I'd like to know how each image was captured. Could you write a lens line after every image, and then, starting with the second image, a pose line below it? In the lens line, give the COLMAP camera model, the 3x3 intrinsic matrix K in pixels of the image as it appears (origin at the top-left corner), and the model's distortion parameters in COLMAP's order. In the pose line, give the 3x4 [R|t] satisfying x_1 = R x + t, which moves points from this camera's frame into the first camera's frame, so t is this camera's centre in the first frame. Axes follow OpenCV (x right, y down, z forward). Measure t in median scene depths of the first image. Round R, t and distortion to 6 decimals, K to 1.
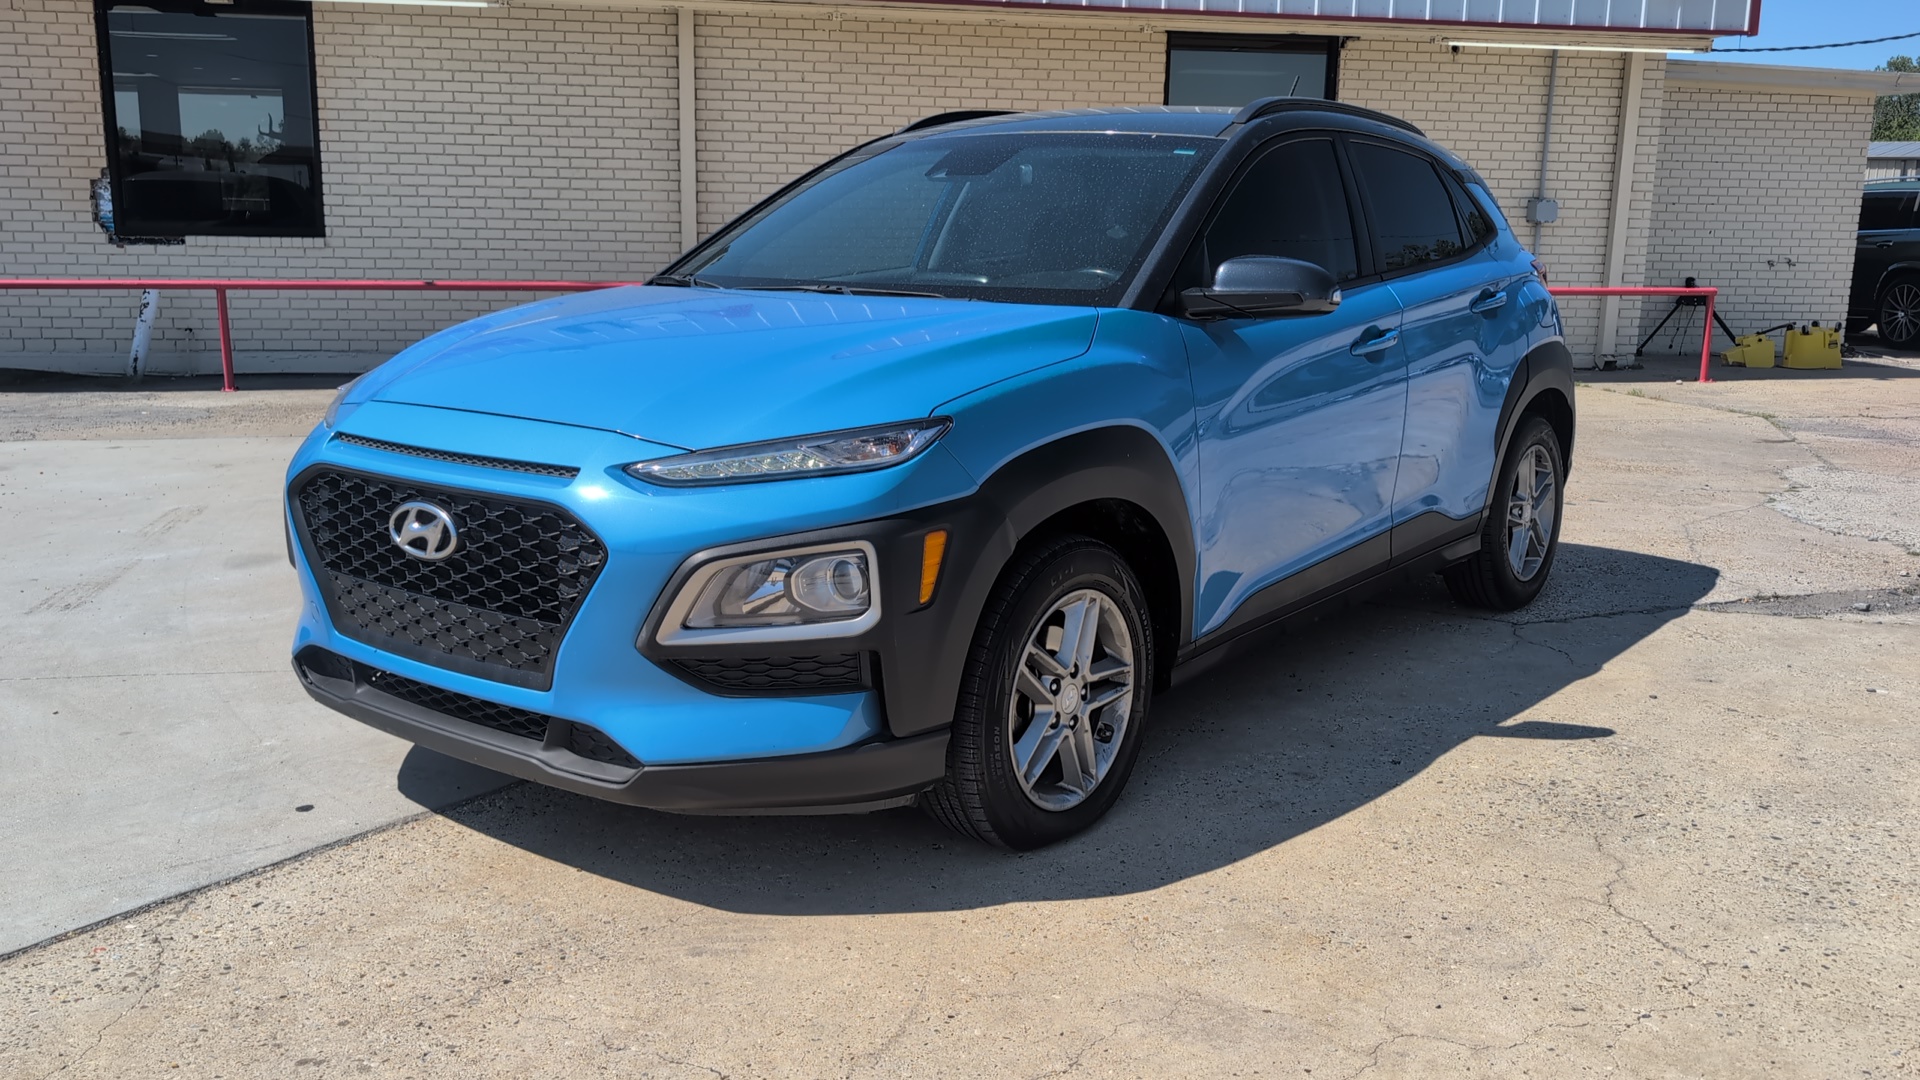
lens RADIAL K [[1587.1, 0, 967.3], [0, 1587.1, 547.4], [0, 0, 1]] dist [0.010963, -0.013659]
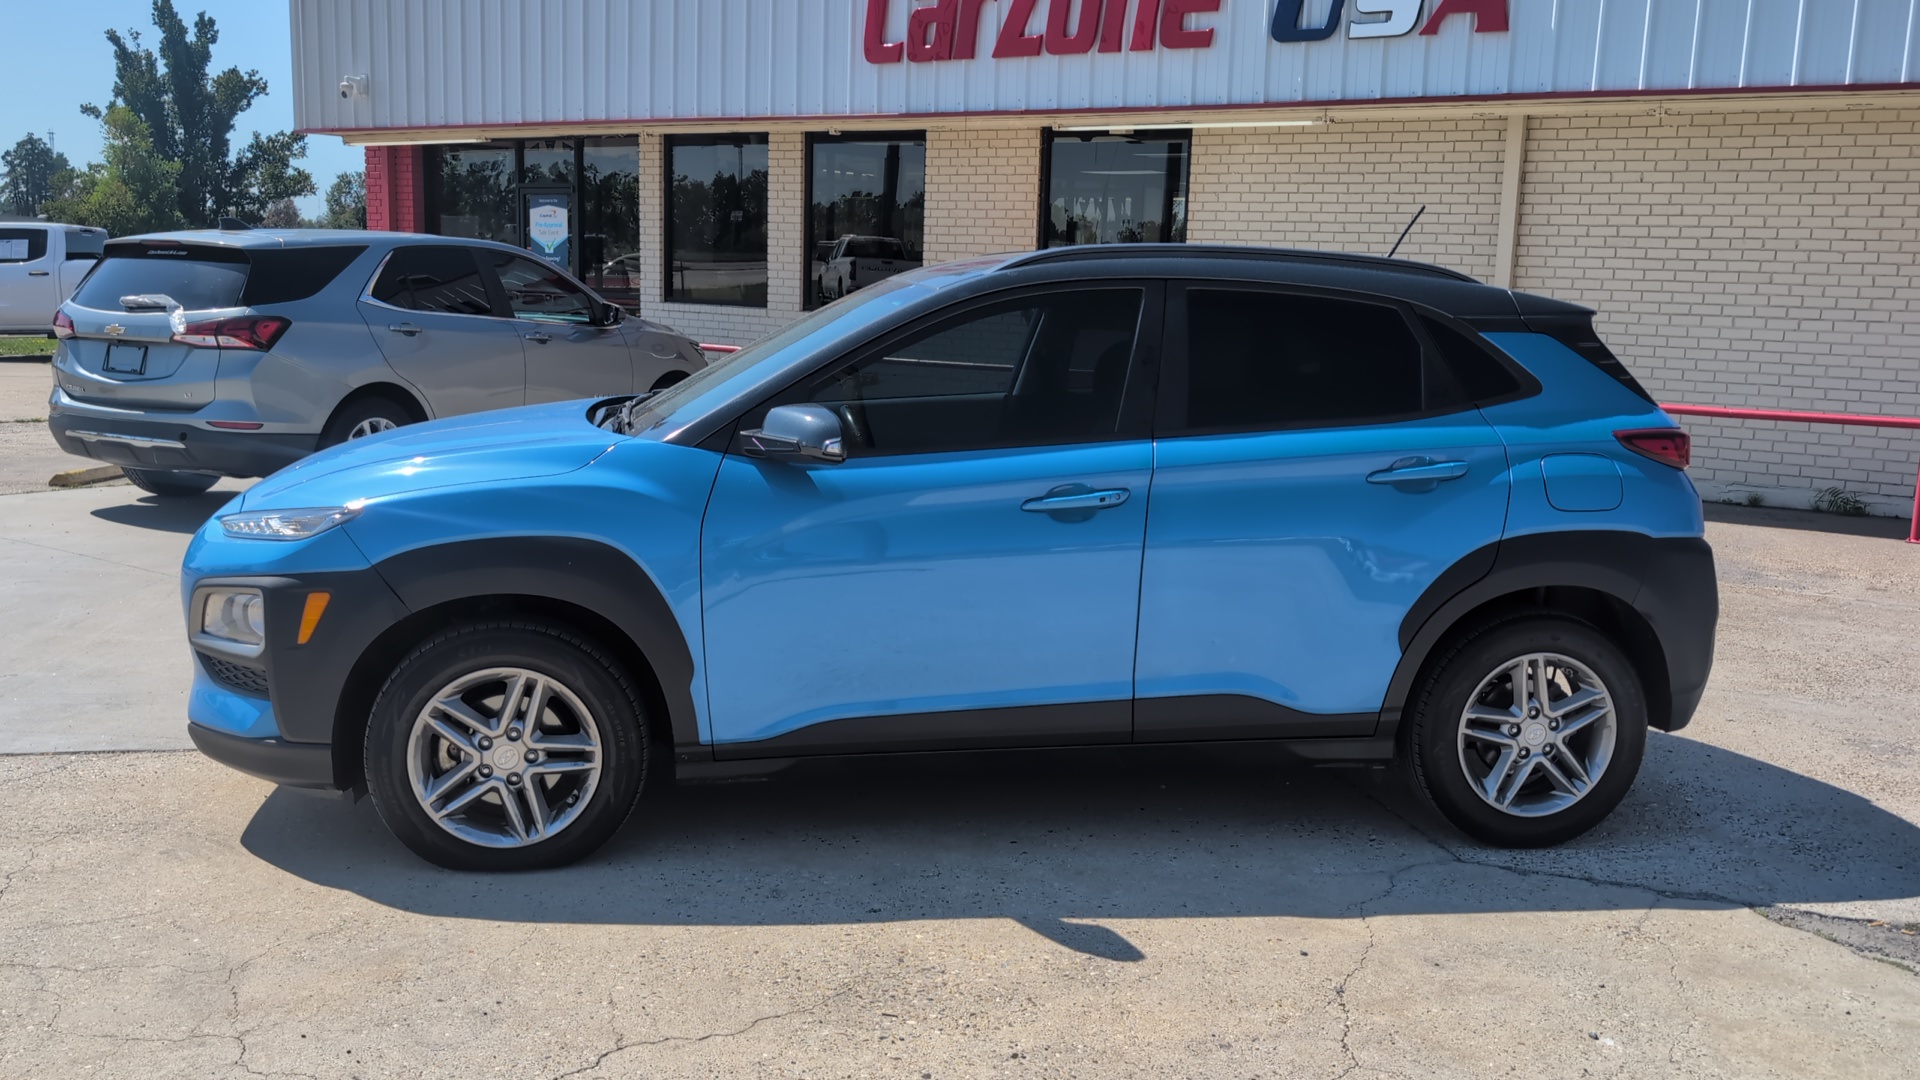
lens RADIAL K [[1587.1, 0, 967.3], [0, 1587.1, 547.4], [0, 0, 1]] dist [0.010963, -0.013659]
pose [[0.730981, 0.123701, -0.671092, 0.268439], [-0.158313, 0.987343, 0.009553, -0.031081], [0.663780, 0.099260, 0.741312, 0.077065]]
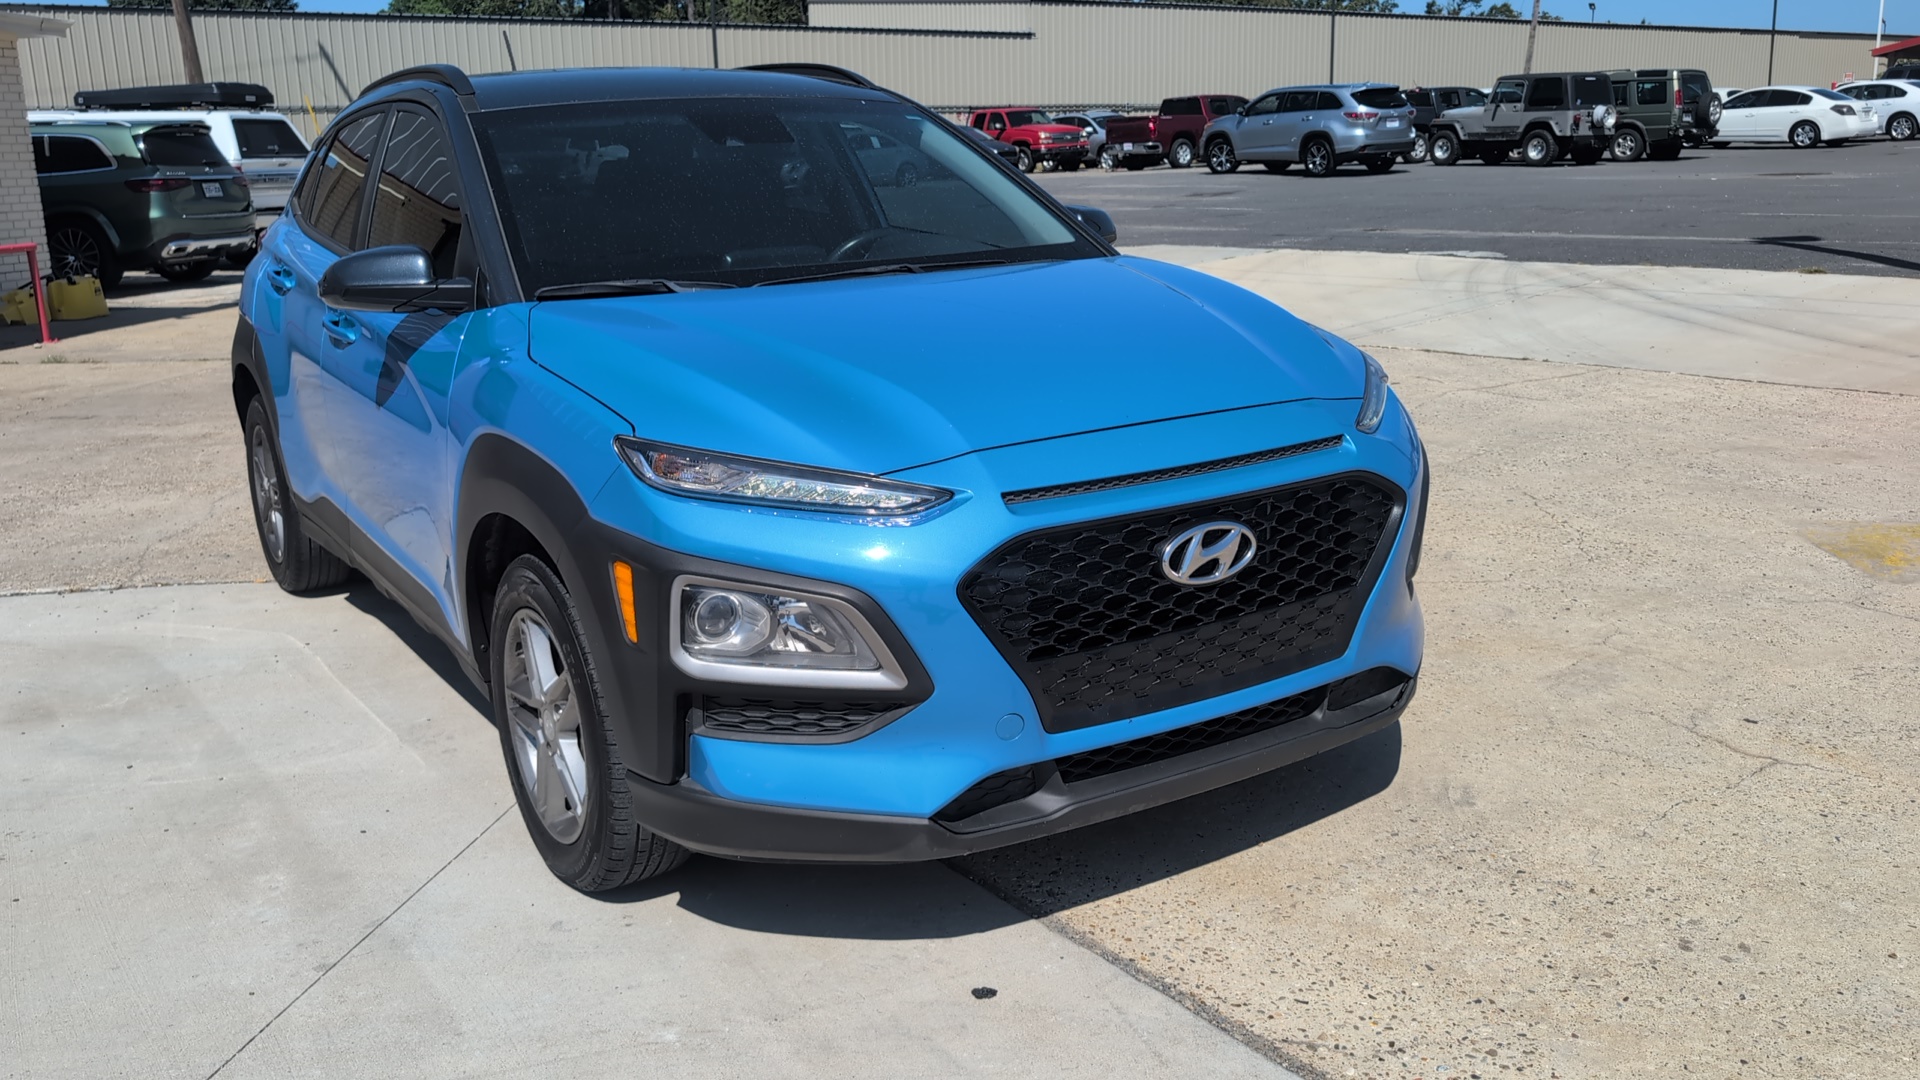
lens RADIAL K [[1587.1, 0, 967.3], [0, 1587.1, 547.4], [0, 0, 1]] dist [0.010963, -0.013659]
pose [[0.342260, -0.252642, 0.905003, -0.268448], [0.219337, 0.958046, 0.184499, -0.046913], [-0.913646, 0.135354, 0.383314, 0.172993]]
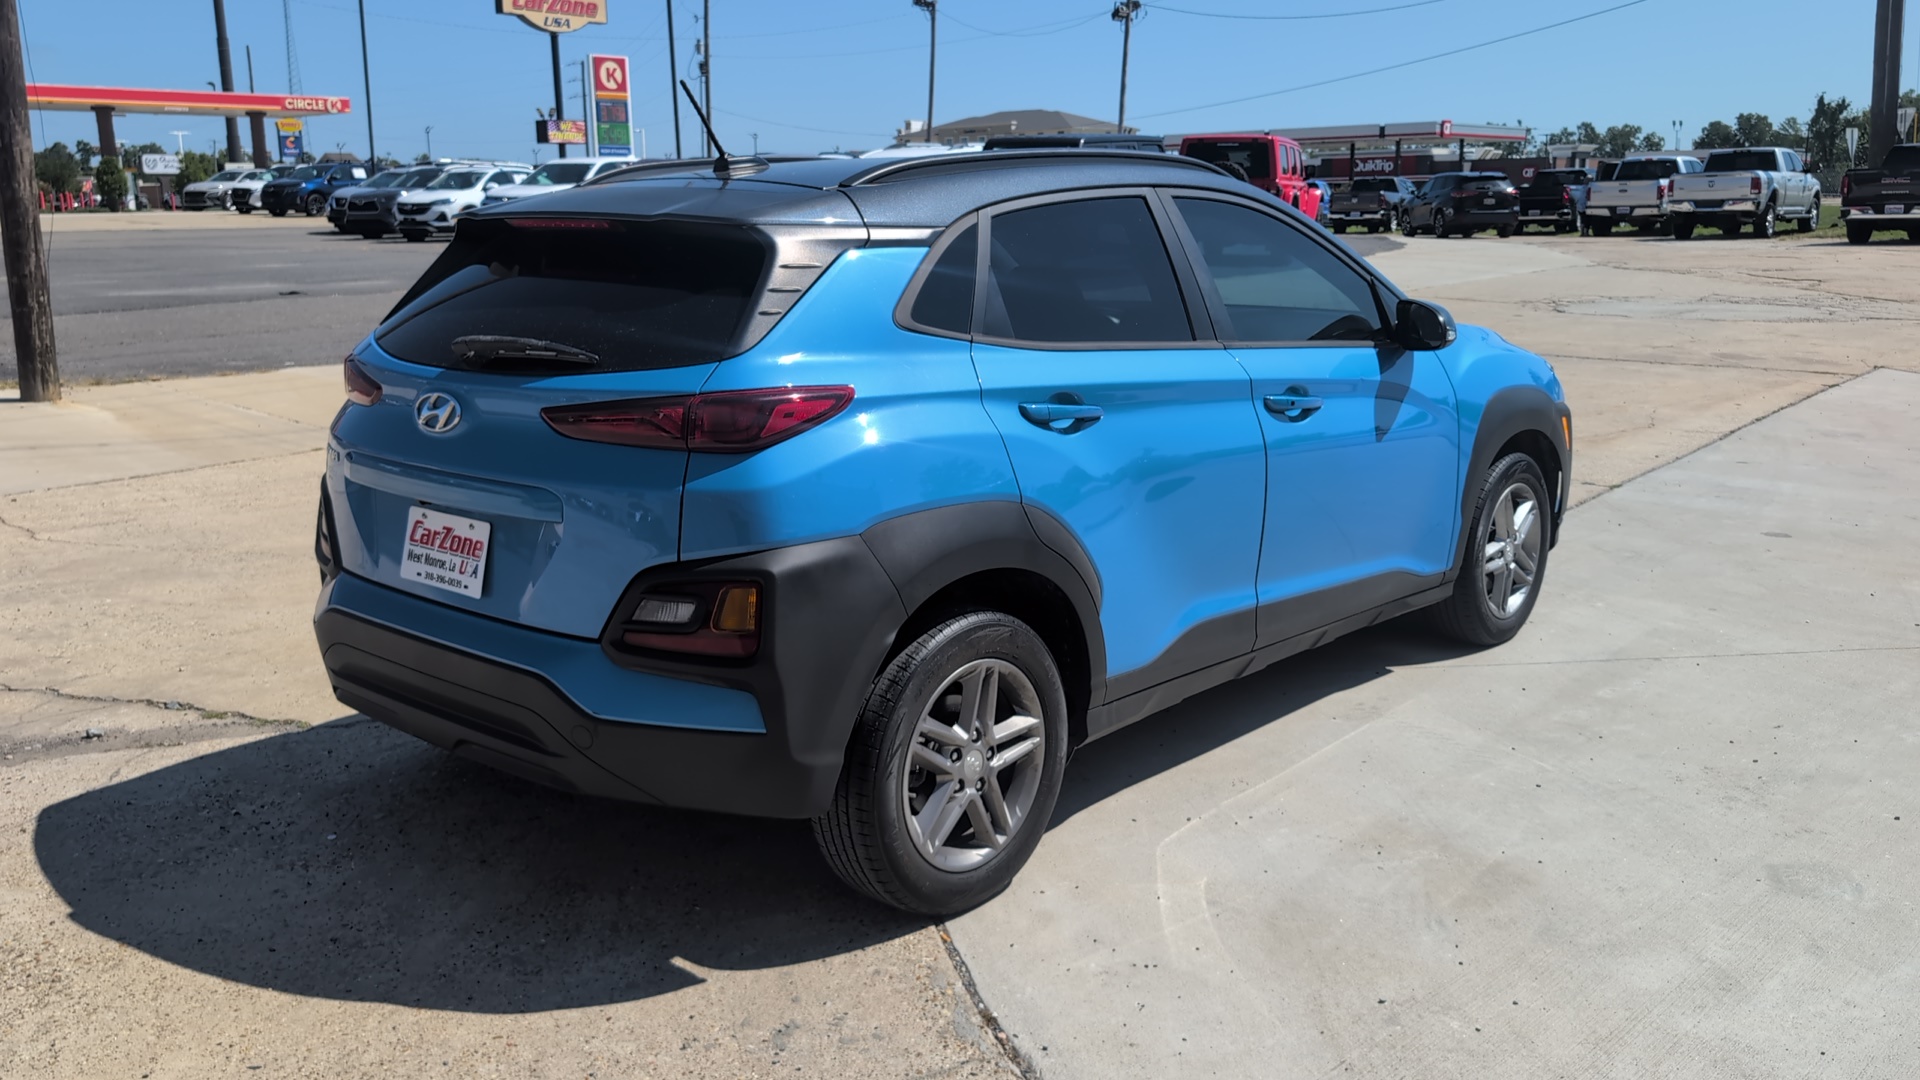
lens RADIAL K [[1587.1, 0, 967.3], [0, 1587.1, 547.4], [0, 0, 1]] dist [0.010963, -0.013659]
pose [[-0.995383, -0.037655, 0.088290, 0.008492], [0.001039, 0.915557, 0.402187, -0.154065], [-0.095979, 0.400422, -0.911290, 0.690075]]
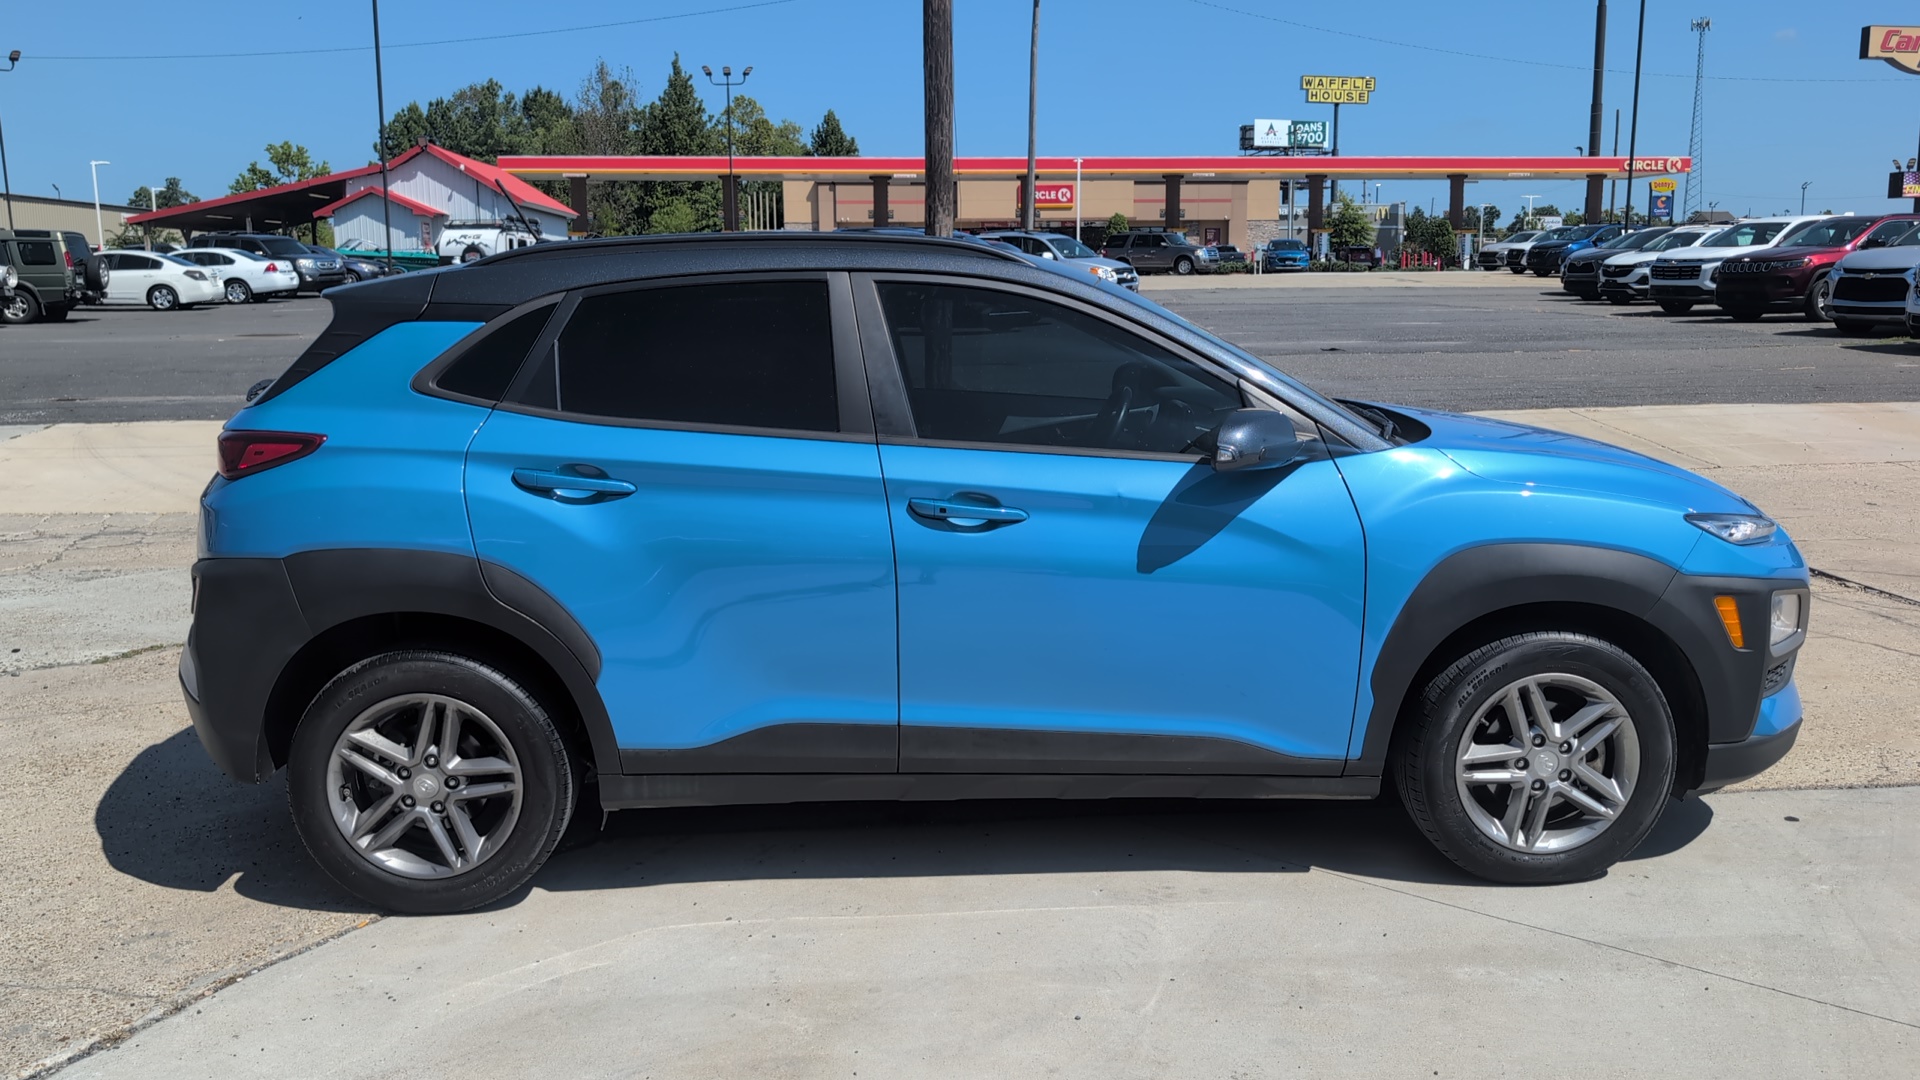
lens RADIAL K [[1587.1, 0, 967.3], [0, 1587.1, 547.4], [0, 0, 1]] dist [0.010963, -0.013659]
pose [[-0.631555, -0.158194, 0.759021, -0.237482], [0.138889, 0.940046, 0.311487, -0.135375], [-0.762790, 0.302141, -0.571719, 0.550420]]
